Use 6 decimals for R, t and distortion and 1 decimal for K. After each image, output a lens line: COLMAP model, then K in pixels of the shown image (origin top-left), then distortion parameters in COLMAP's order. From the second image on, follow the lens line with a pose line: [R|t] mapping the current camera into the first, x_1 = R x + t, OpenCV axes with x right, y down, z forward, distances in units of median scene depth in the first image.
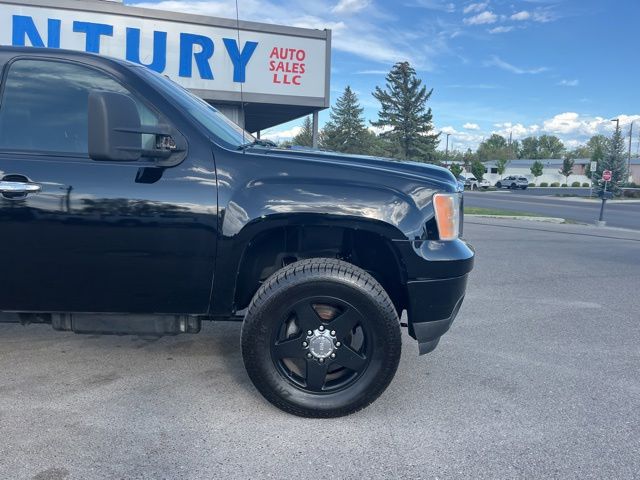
lens RADIAL K [[484.1, 0, 325.6], [0, 484.1, 239.7], [0, 0, 1]] dist [0.068508, -0.109307]
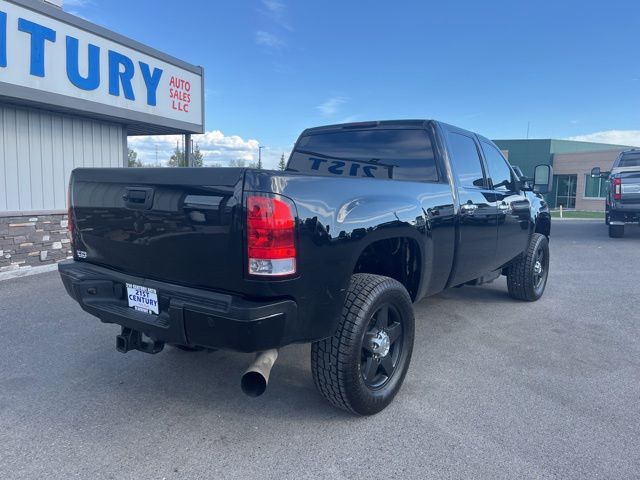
lens RADIAL K [[484.1, 0, 325.6], [0, 484.1, 239.7], [0, 0, 1]] dist [0.068508, -0.109307]
pose [[0.628756, -0.094319, 0.771861, -0.772037], [0.109903, 0.993431, 0.031868, -0.036200], [-0.769797, 0.064792, 0.634992, 0.085611]]
